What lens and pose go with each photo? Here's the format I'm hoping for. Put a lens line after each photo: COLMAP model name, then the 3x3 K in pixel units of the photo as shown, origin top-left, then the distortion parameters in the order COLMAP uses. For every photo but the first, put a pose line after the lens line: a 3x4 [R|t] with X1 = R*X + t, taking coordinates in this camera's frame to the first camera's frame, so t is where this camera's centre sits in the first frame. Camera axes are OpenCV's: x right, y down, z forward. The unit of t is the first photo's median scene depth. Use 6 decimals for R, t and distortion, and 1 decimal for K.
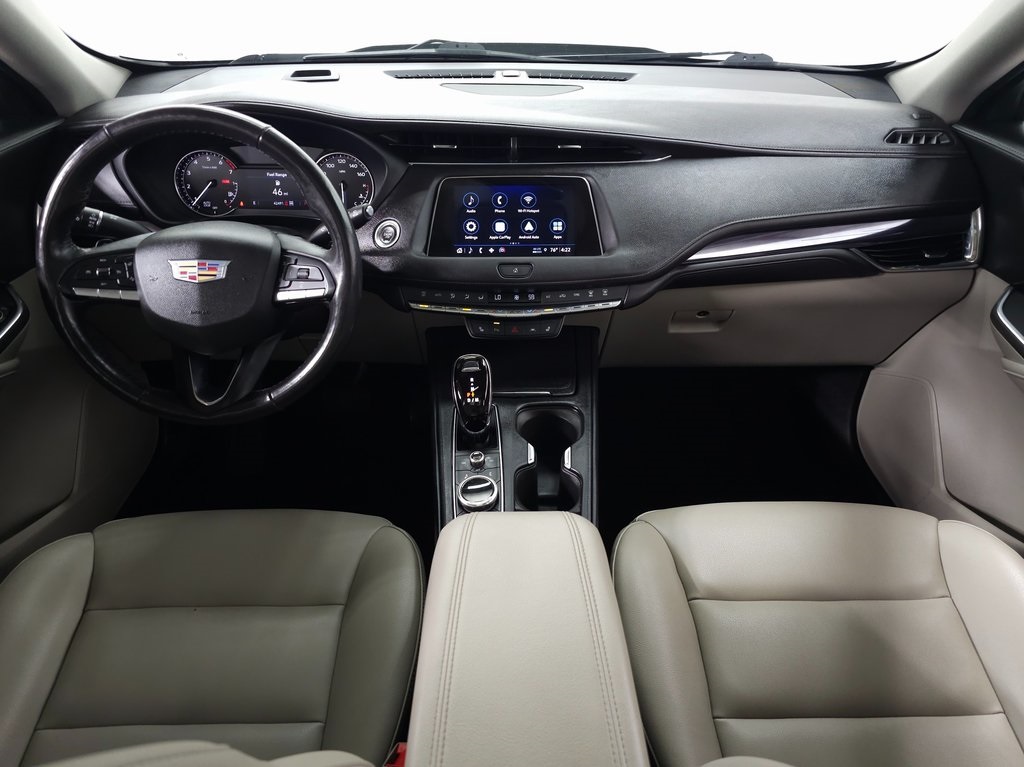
lens RADIAL K [[688.2, 0, 514.1], [0, 688.2, 382.8], [0, 0, 1]] dist [0.052486, -0.053612]
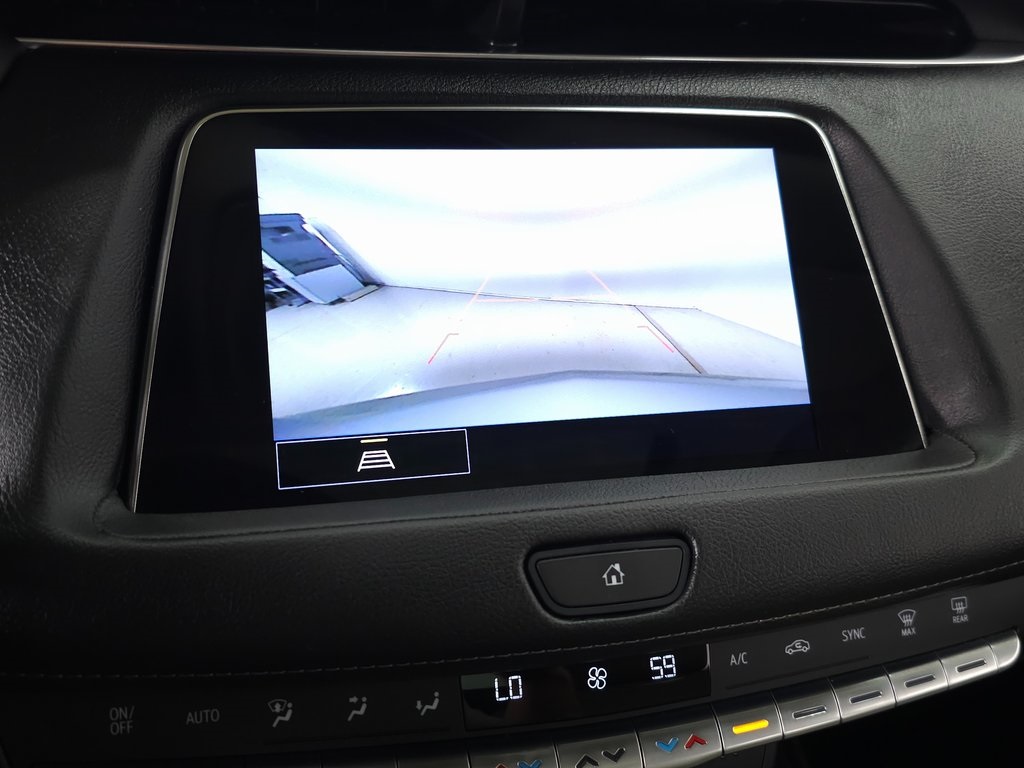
lens RADIAL K [[1013.7, 0, 511.5], [0, 1013.7, 379.7], [0, 0, 1]] dist [0.019646, 0.000000]
pose [[0.972576, -0.048929, 0.227382, -0.086904], [0.057718, 0.997815, -0.032164, -0.206074], [-0.225311, 0.044406, 0.973274, 0.703010]]
